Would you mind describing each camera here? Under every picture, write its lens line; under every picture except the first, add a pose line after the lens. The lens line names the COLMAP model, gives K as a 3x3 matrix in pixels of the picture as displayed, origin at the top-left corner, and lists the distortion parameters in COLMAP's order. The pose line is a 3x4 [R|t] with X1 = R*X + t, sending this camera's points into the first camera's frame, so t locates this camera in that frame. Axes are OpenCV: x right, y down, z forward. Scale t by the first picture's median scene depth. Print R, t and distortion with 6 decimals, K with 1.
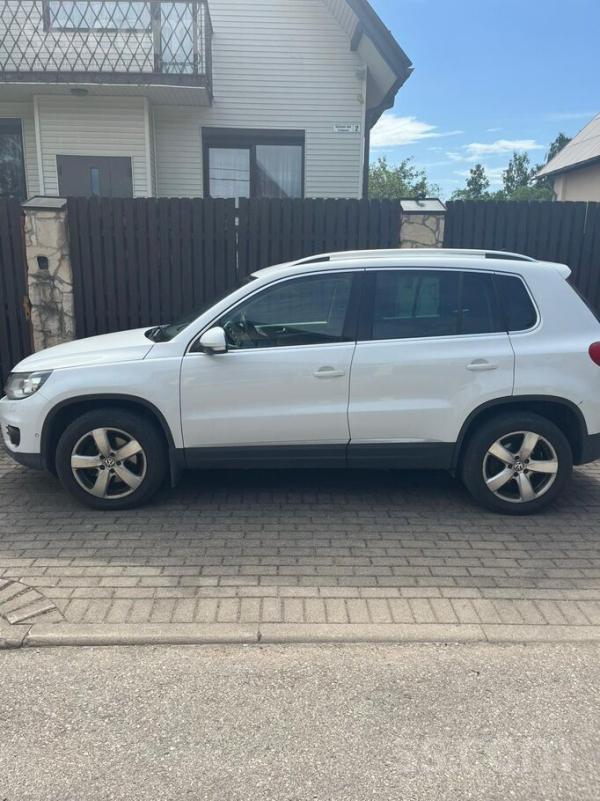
lens RADIAL K [[619.7, 0, 300.0], [0, 619.7, 400.5], [0, 0, 1]] dist [0.076465, -0.041003]
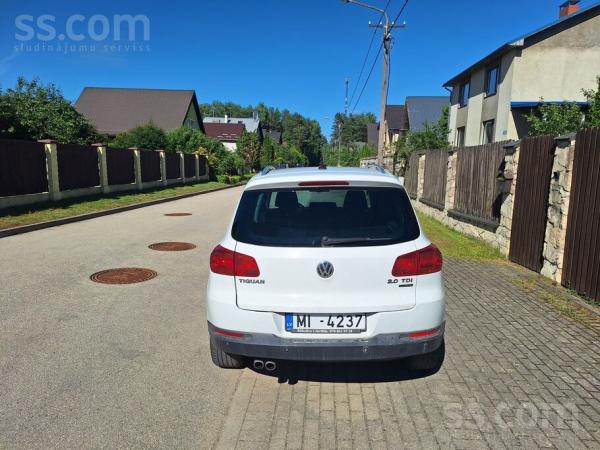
lens RADIAL K [[464.2, 0, 300.0], [0, 464.2, 225.0], [0, 0, 1]] dist [0.076465, -0.041003]
pose [[-0.074498, 0.125159, -0.989336, 1.154177], [-0.225908, 0.964182, 0.138988, -0.209845], [0.971296, 0.233853, -0.043556, 0.825000]]
